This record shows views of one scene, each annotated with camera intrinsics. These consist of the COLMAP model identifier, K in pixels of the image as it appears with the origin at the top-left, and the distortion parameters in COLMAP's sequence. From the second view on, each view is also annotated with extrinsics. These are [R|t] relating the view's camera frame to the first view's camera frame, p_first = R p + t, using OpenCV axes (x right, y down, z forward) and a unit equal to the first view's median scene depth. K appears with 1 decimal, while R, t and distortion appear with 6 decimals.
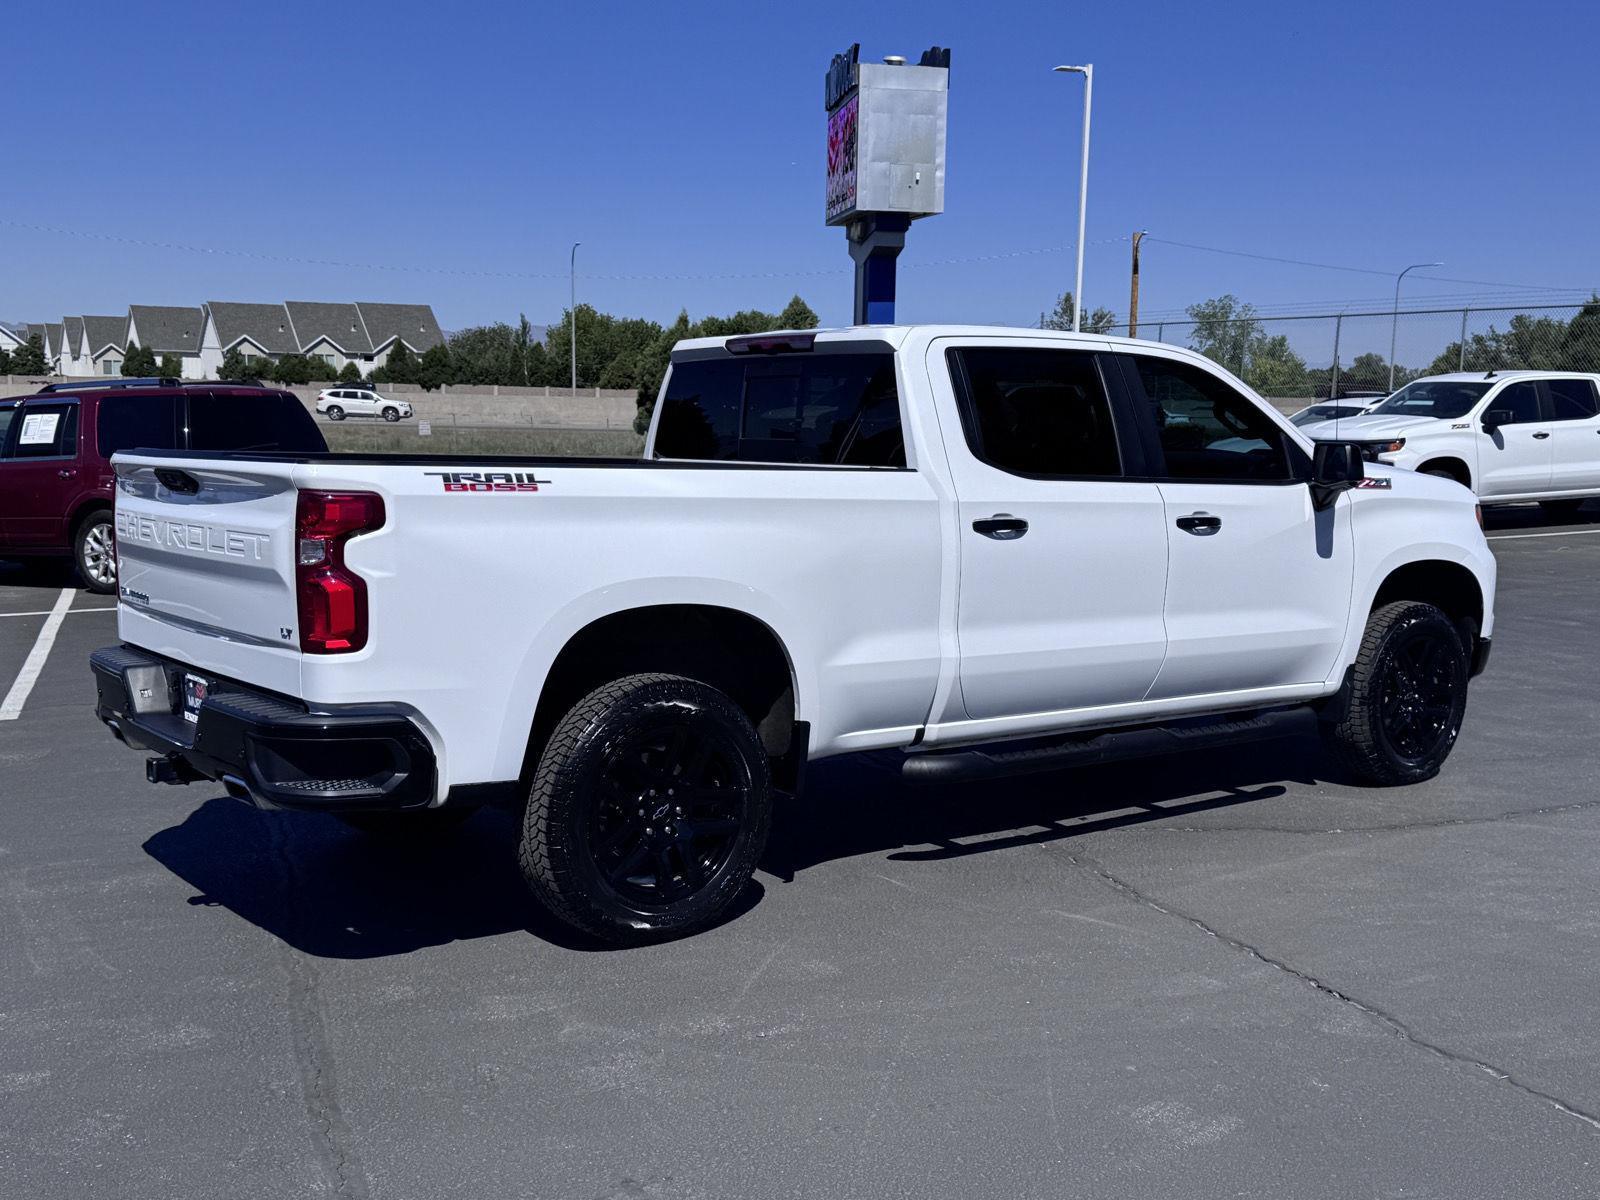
lens RADIAL K [[1686.8, 0, 819.2], [0, 1686.8, 628.0], [0, 0, 1]] dist [0.191690, -0.409774]
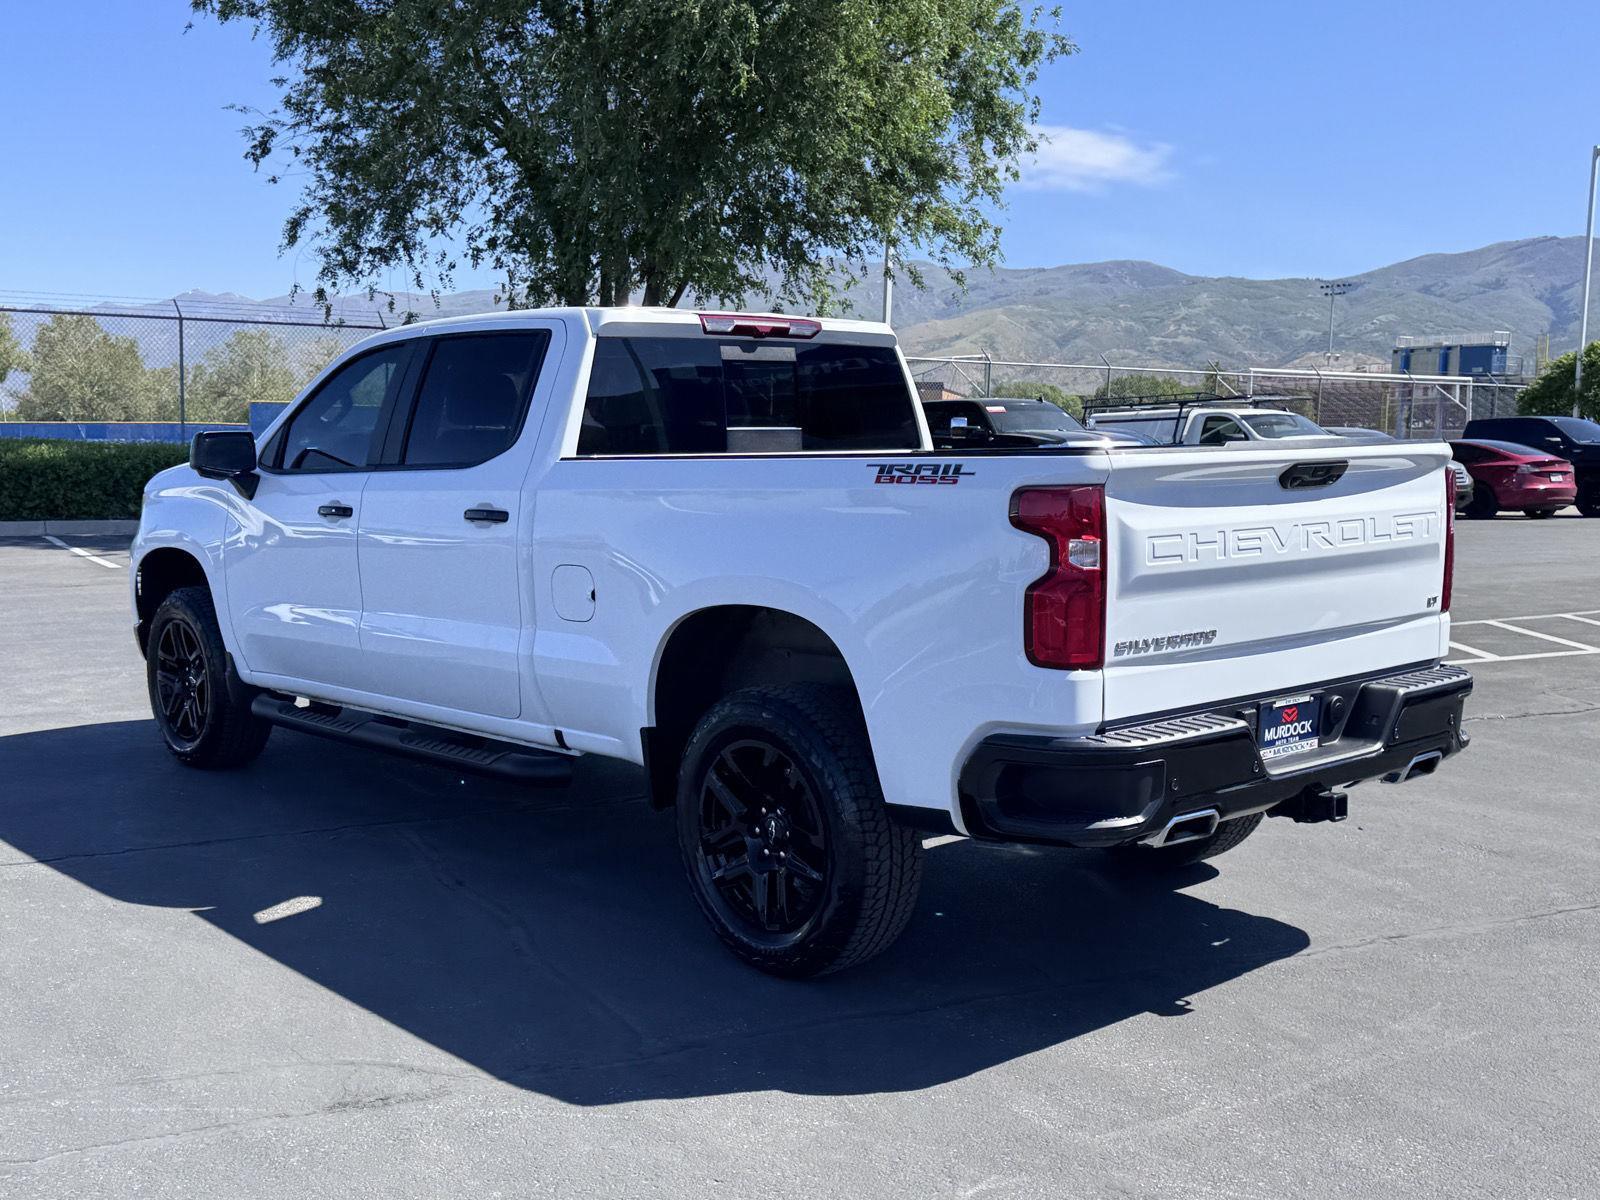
lens RADIAL K [[1679.0, 0, 795.0], [0, 1679.0, 624.1], [0, 0, 1]] dist [0.190218, -0.386500]
pose [[-0.064779, -0.123311, 0.990251, -0.922325], [0.124327, 0.983607, 0.130617, -0.118157], [-0.990125, 0.131576, -0.048387, 0.989199]]
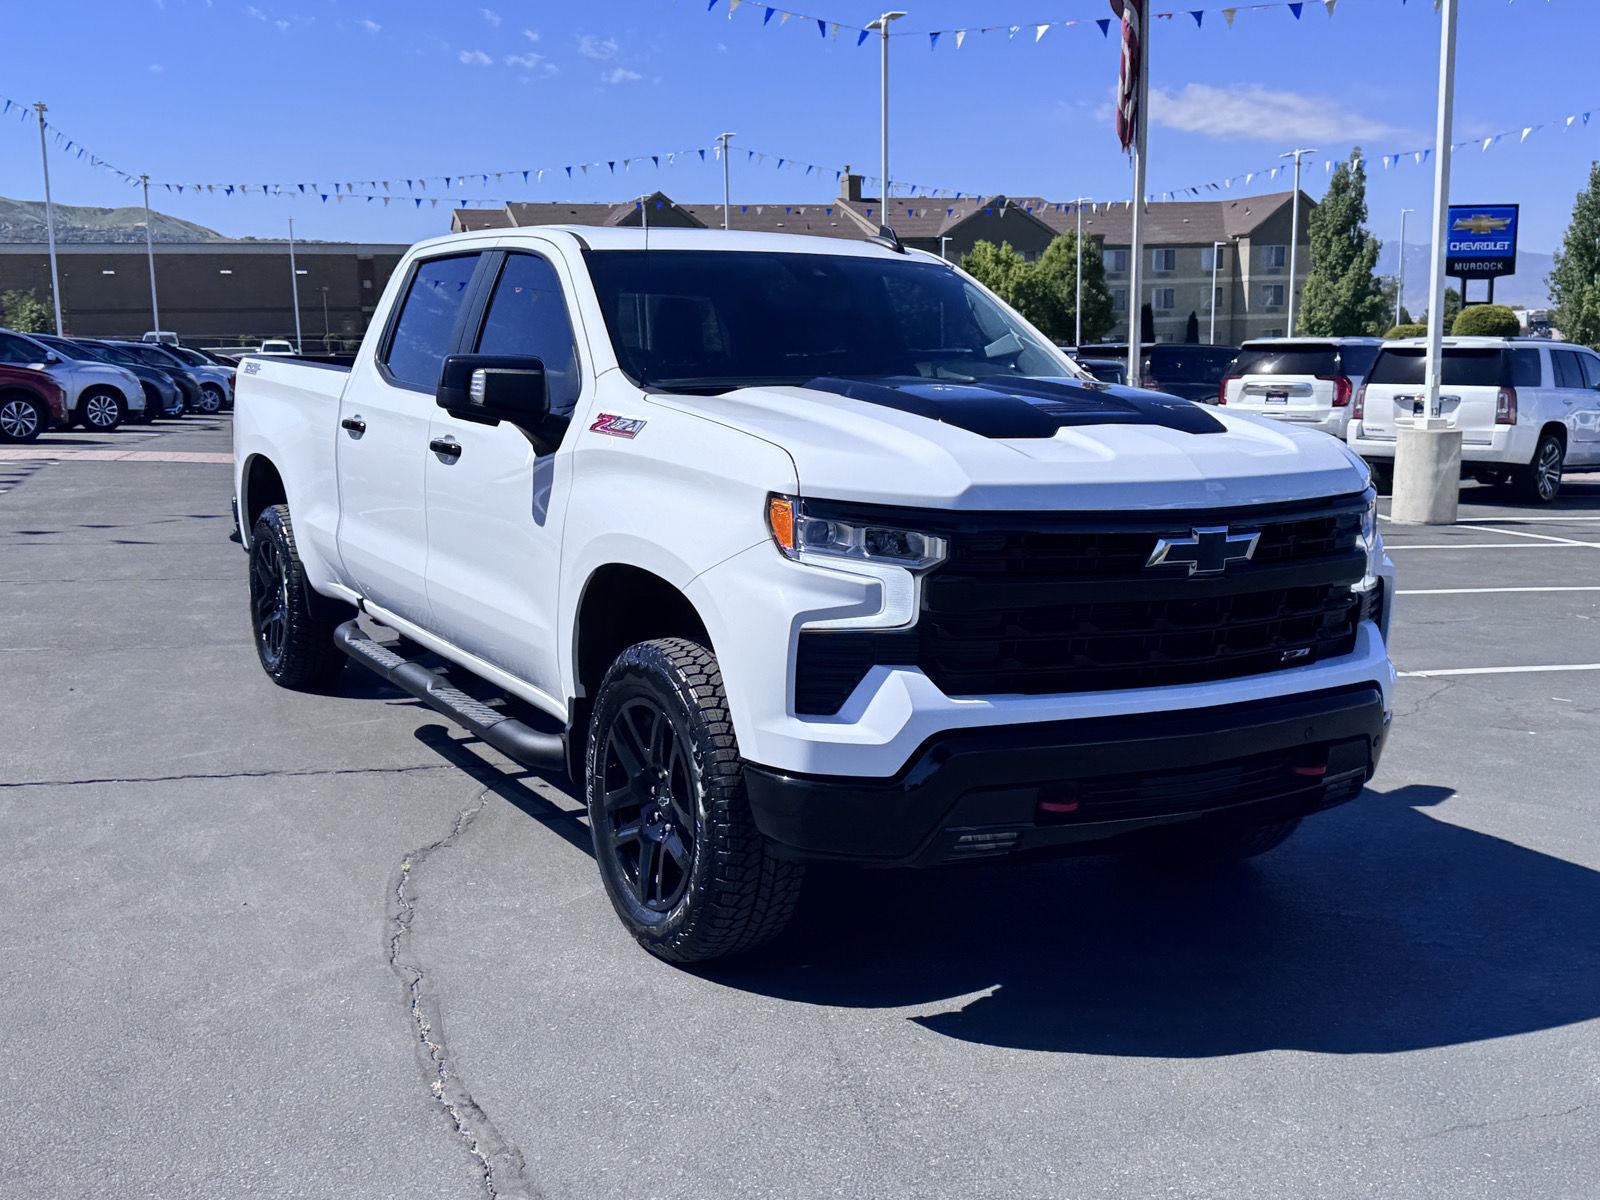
lens RADIAL K [[1680.6, 0, 768.4], [0, 1680.6, 614.5], [0, 0, 1]] dist [0.178824, -0.388477]
pose [[-0.151500, 0.143952, -0.977919, 0.989593], [-0.130180, 0.977815, 0.164104, -0.134285], [0.979847, 0.152167, -0.129399, 1.229155]]
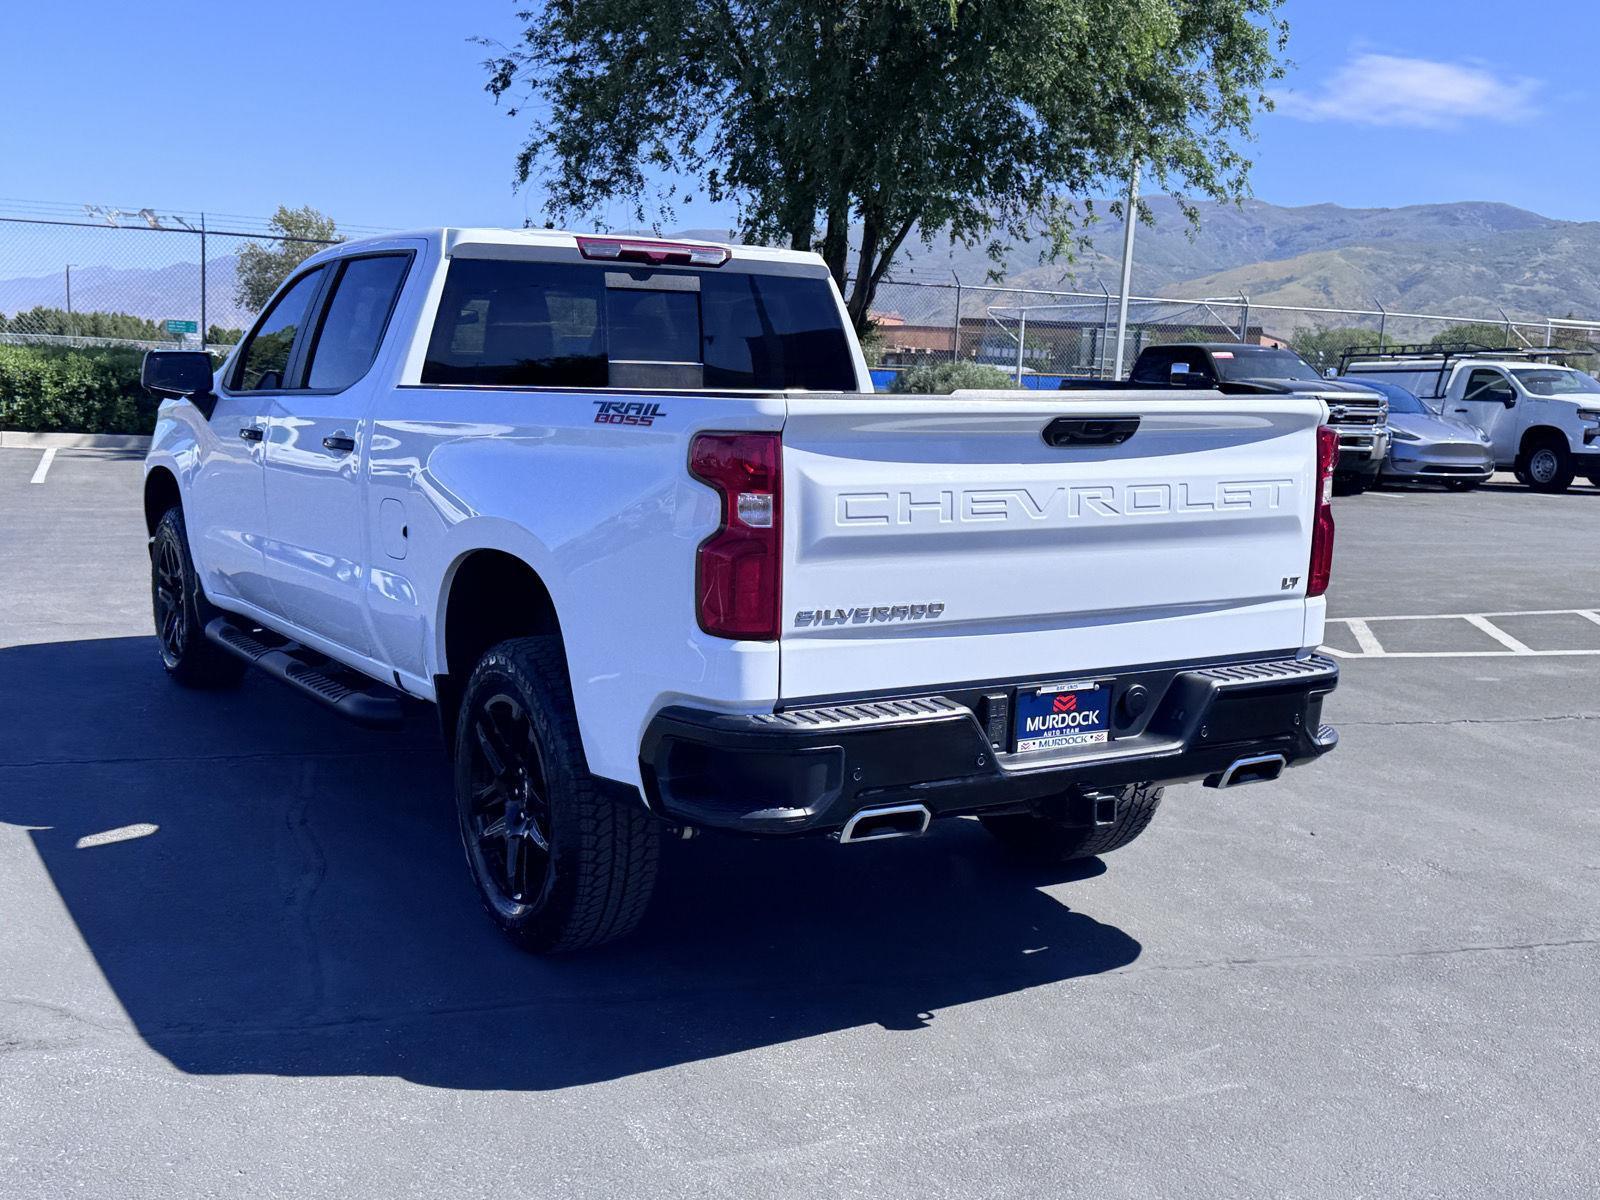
lens RADIAL K [[1681.3, 0, 795.1], [0, 1681.3, 612.8], [0, 0, 1]] dist [0.185463, -0.396843]
pose [[0.116481, -0.149354, 0.981899, -0.858845], [0.097509, 0.985572, 0.138345, -0.092651], [-0.988395, 0.079629, 0.129364, 0.783224]]
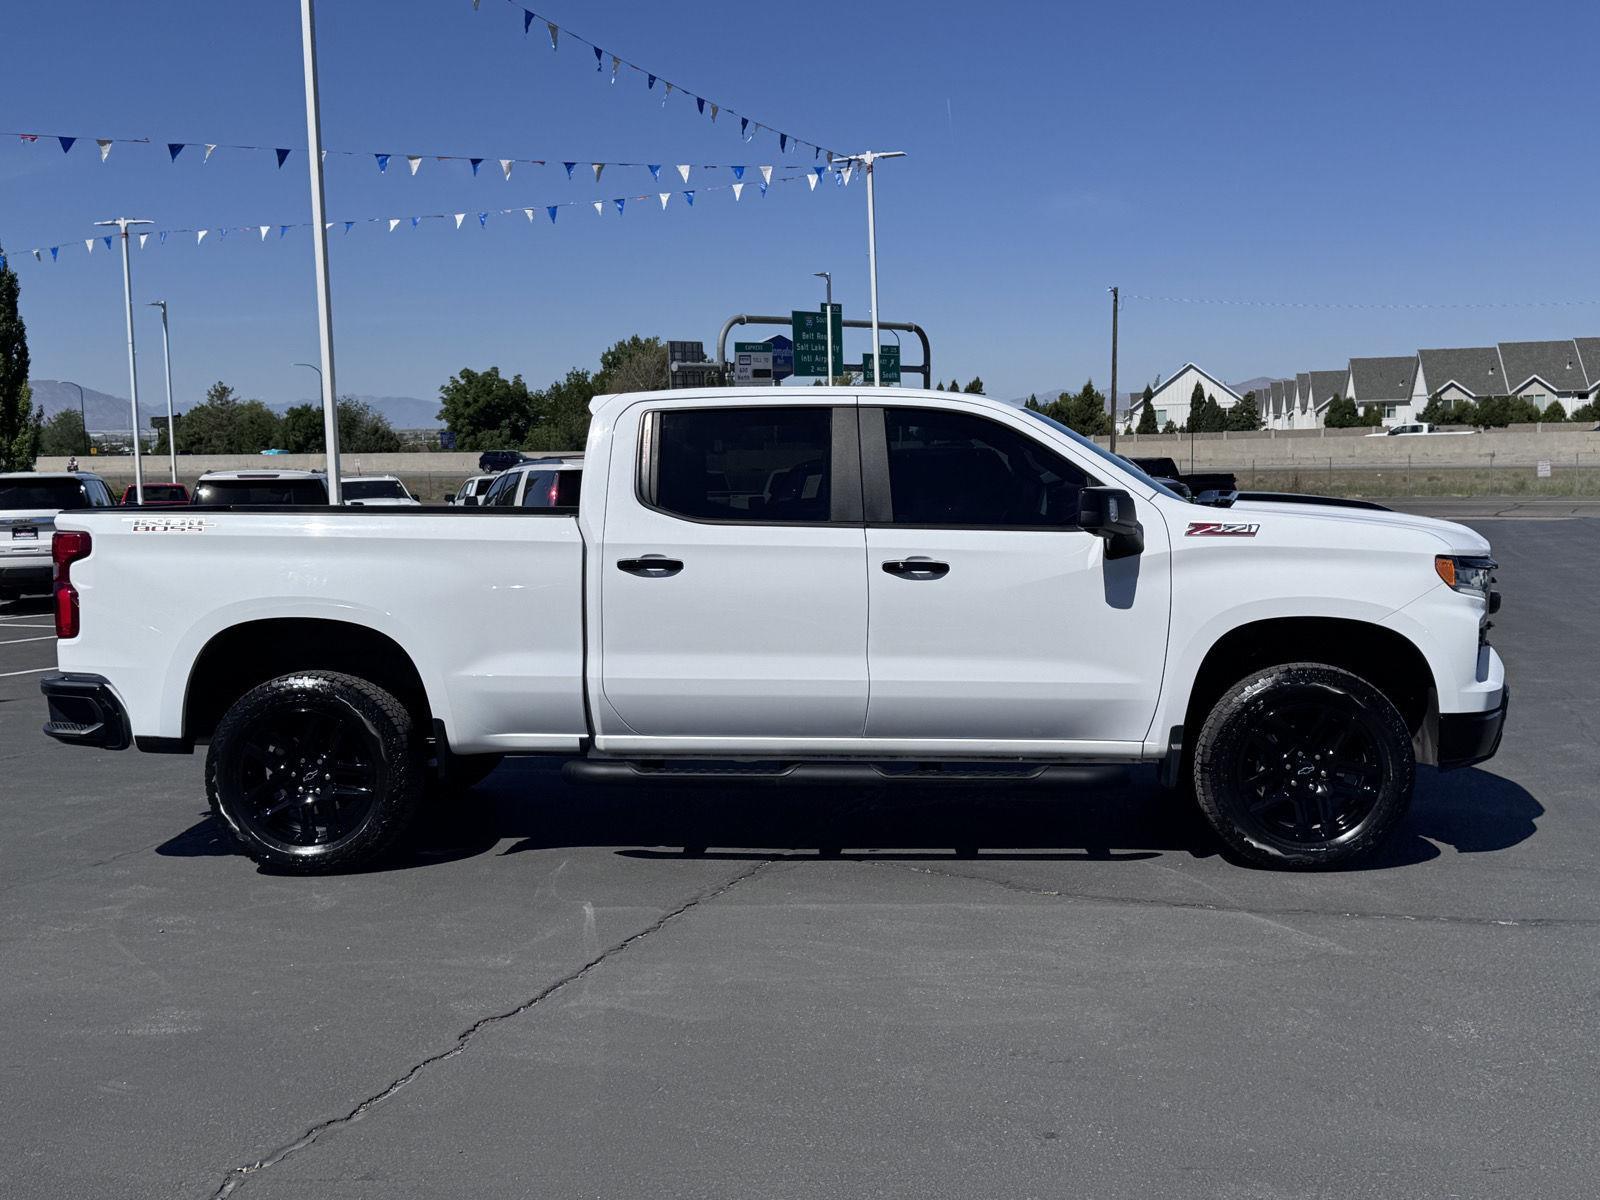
lens RADIAL K [[1686.8, 0, 800.0], [0, 1686.8, 600.0], [0, 0, 1]] dist [0.174531, -0.349697]
pose [[0.755095, 0.029198, -0.654965, 0.805021], [-0.057103, 0.998140, -0.021338, -0.016091], [0.653124, 0.053513, 0.755358, 0.182622]]
